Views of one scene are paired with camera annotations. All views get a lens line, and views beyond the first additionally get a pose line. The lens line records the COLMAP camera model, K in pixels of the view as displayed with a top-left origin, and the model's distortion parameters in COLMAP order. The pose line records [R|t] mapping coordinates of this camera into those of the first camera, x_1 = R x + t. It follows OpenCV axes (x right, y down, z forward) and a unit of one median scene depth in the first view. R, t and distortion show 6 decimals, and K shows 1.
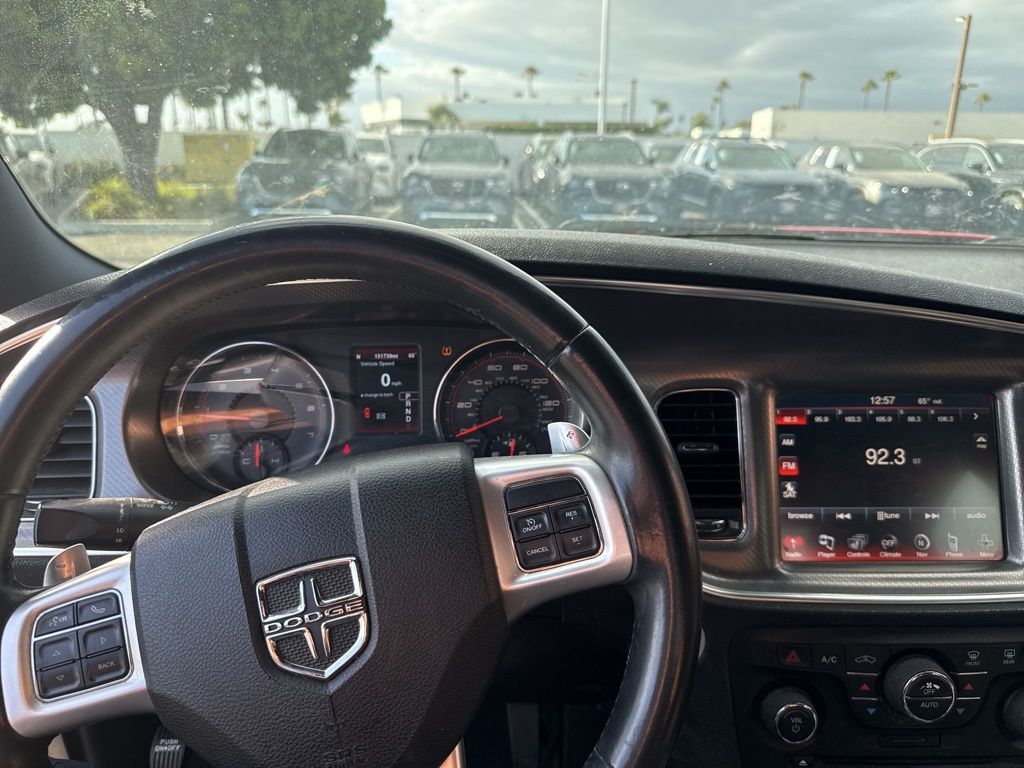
lens RADIAL K [[729.7, 0, 516.8], [0, 729.7, 387.1], [0, 0, 1]] dist [0.021963, -0.027828]
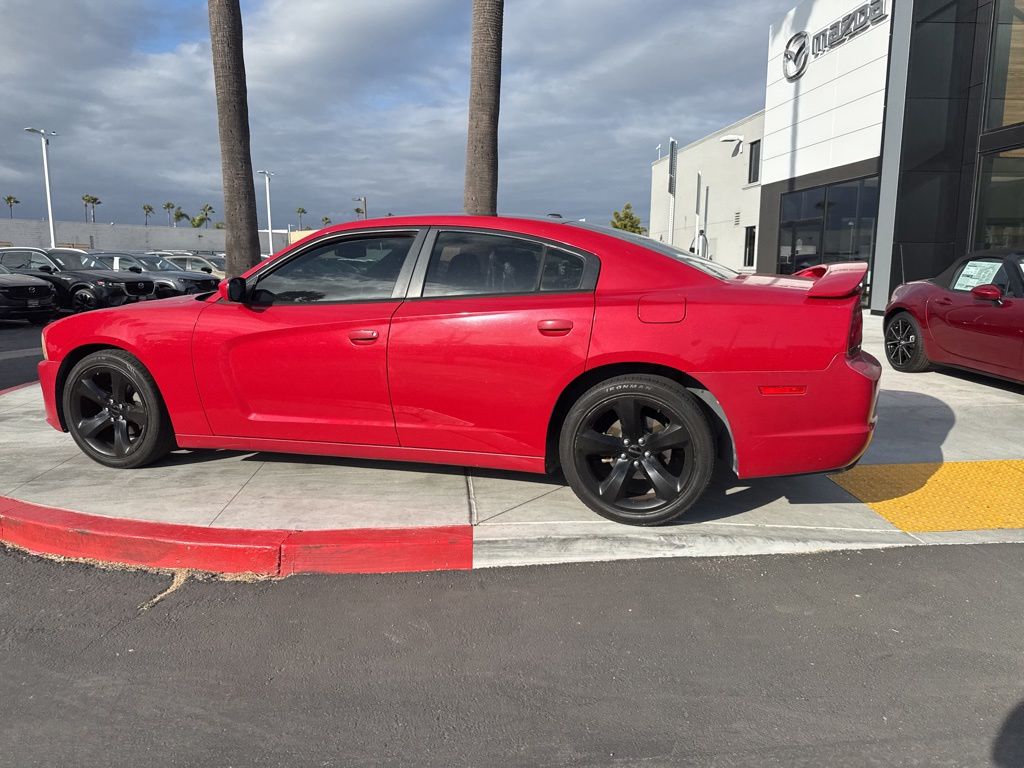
lens RADIAL K [[729.7, 0, 505.4], [0, 729.7, 382.6], [0, 0, 1]] dist [0.021963, -0.027828]
pose [[0.368941, -0.162629, 0.915114, -0.263295], [0.285178, 0.956891, 0.055080, 0.042003], [-0.884622, 0.240649, 0.399414, -0.154012]]
